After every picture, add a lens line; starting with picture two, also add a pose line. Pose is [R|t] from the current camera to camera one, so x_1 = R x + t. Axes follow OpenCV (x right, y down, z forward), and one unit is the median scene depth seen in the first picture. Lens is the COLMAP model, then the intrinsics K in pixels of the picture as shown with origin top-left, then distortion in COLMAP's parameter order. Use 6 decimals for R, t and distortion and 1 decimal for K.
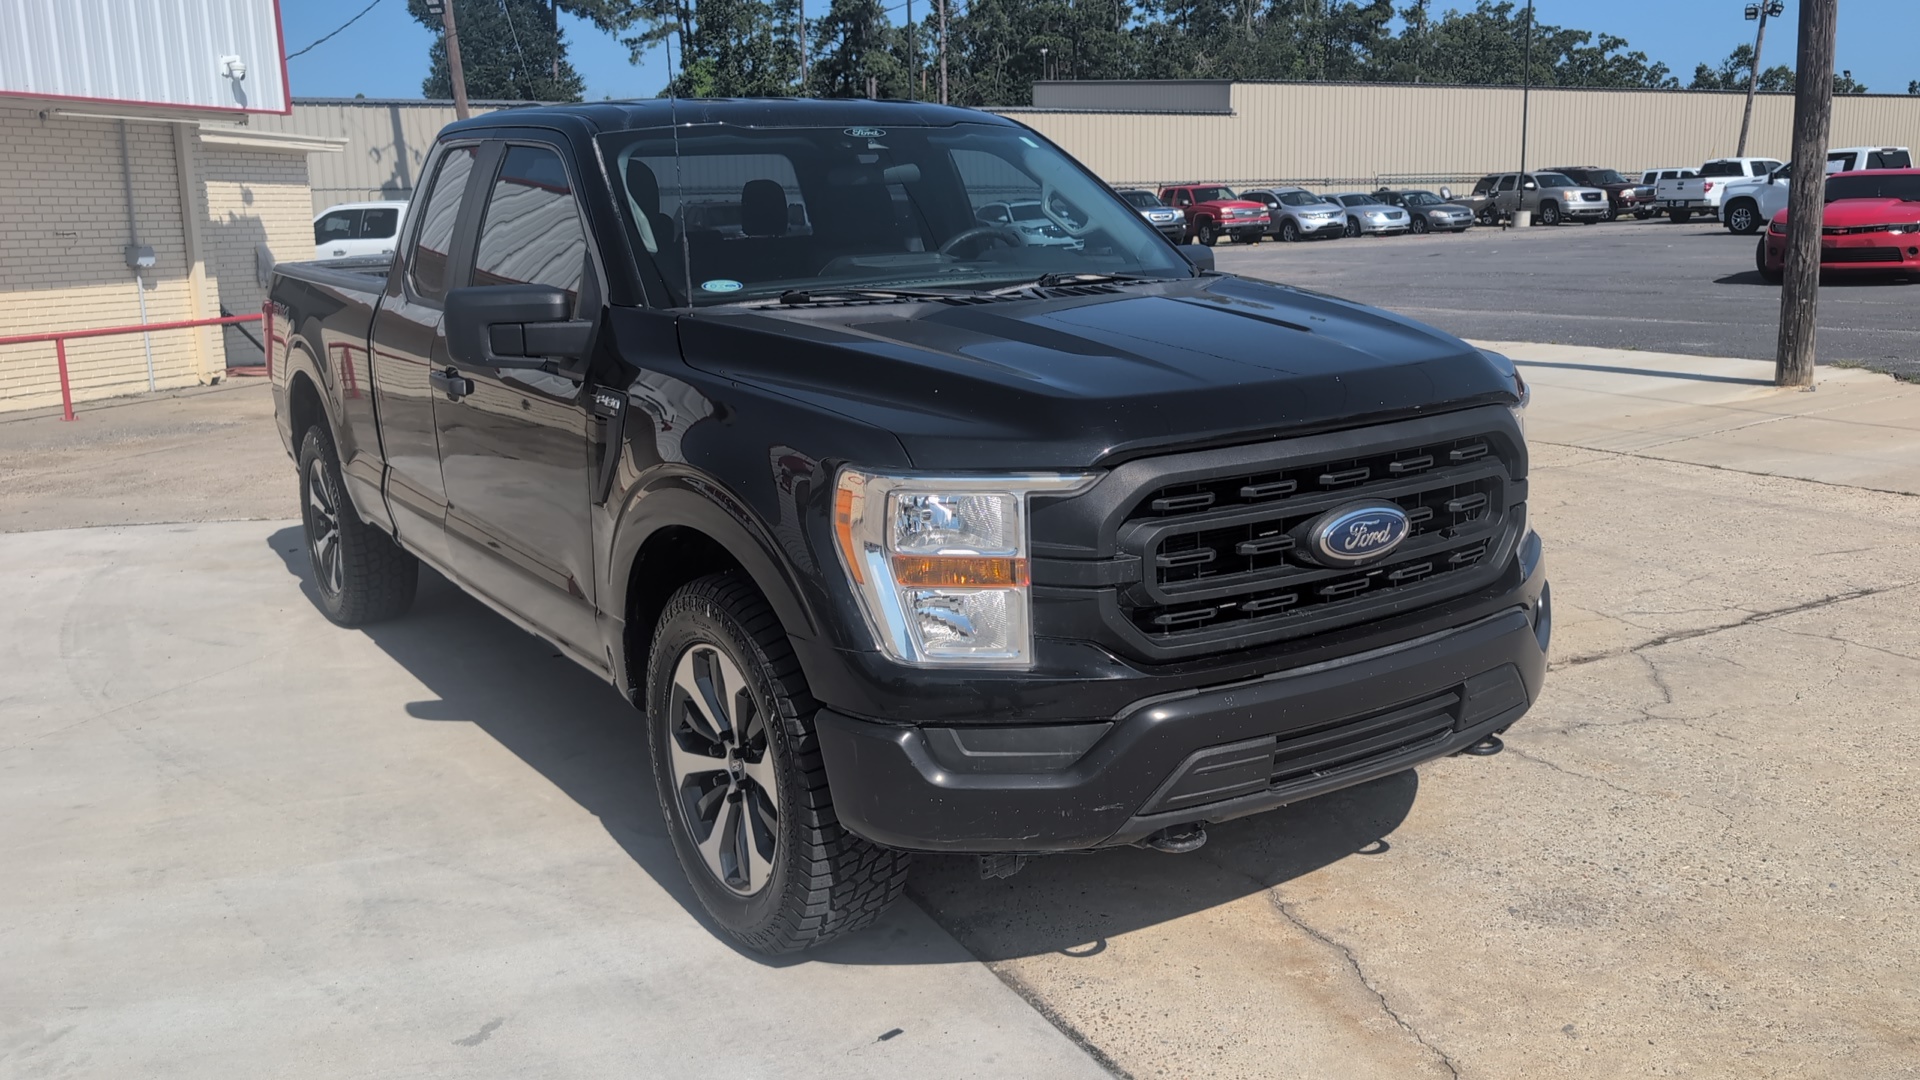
lens RADIAL K [[1616.4, 0, 976.5], [0, 1616.4, 533.4], [0, 0, 1]] dist [0.029988, -0.053834]
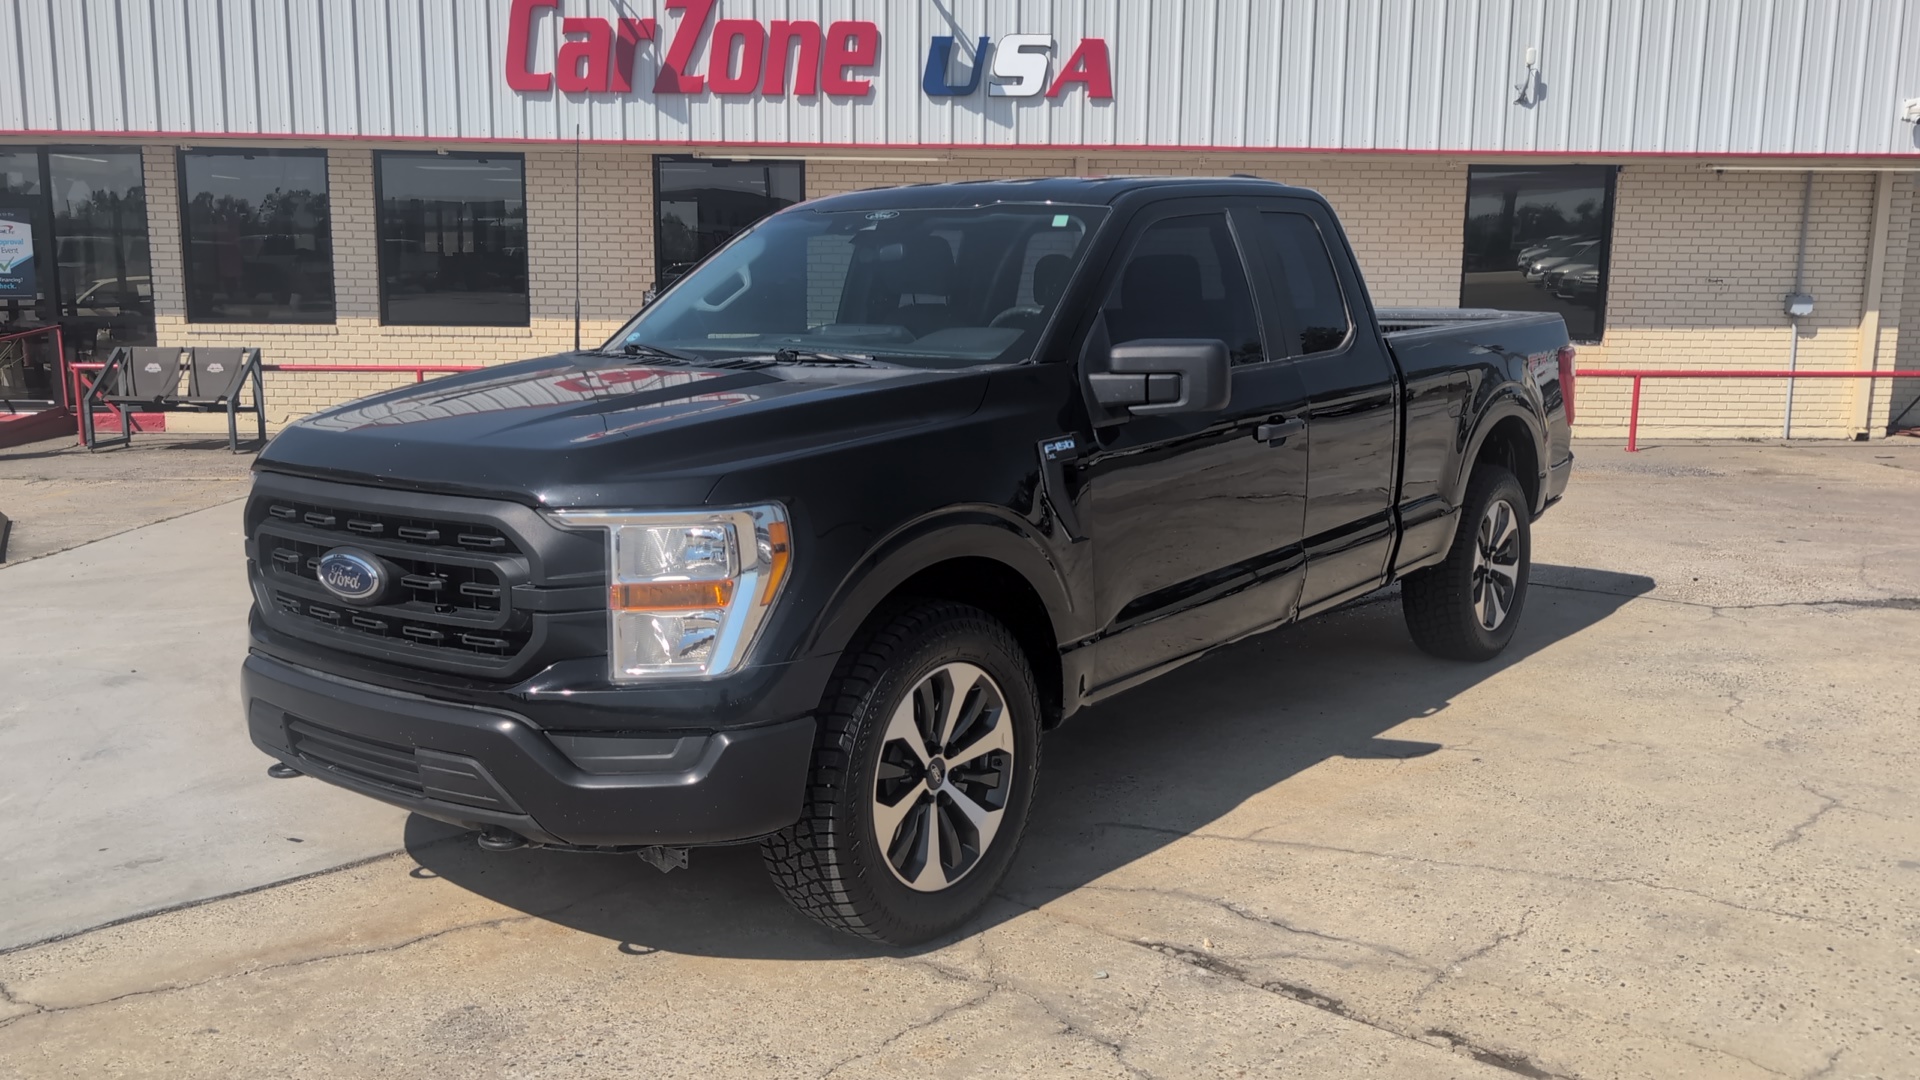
lens RADIAL K [[1616.4, 0, 968.9], [0, 1616.4, 532.3], [0, 0, 1]] dist [0.029988, -0.053834]
pose [[0.327662, 0.176175, -0.928224, 0.866421], [-0.197415, 0.973541, 0.115089, -0.149550], [0.923940, 0.145535, 0.353773, 0.592983]]
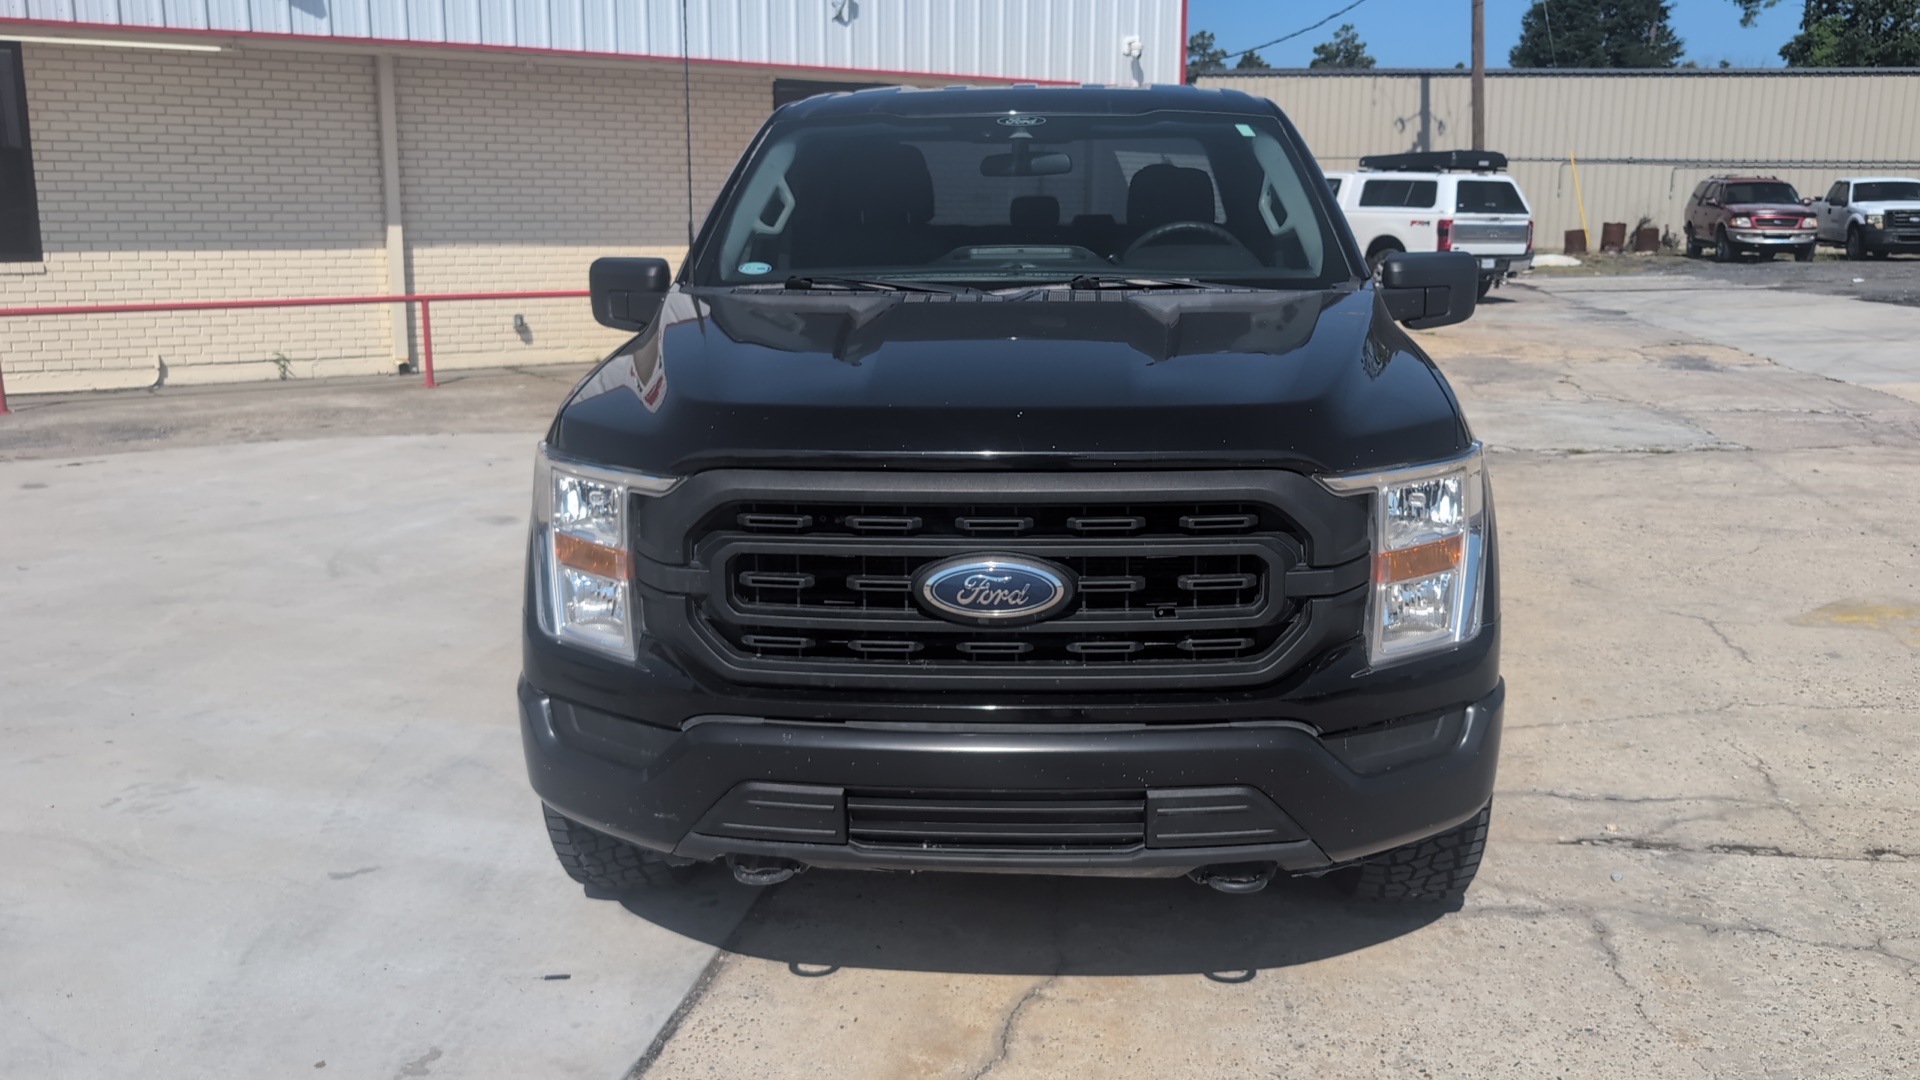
lens RADIAL K [[1616.4, 0, 967.3], [0, 1616.4, 539.9], [0, 0, 1]] dist [0.029988, -0.053834]
pose [[0.800355, 0.153268, -0.579604, 0.434508], [-0.140486, 0.987798, 0.067218, -0.049716], [0.582834, 0.027628, 0.812121, 0.168244]]
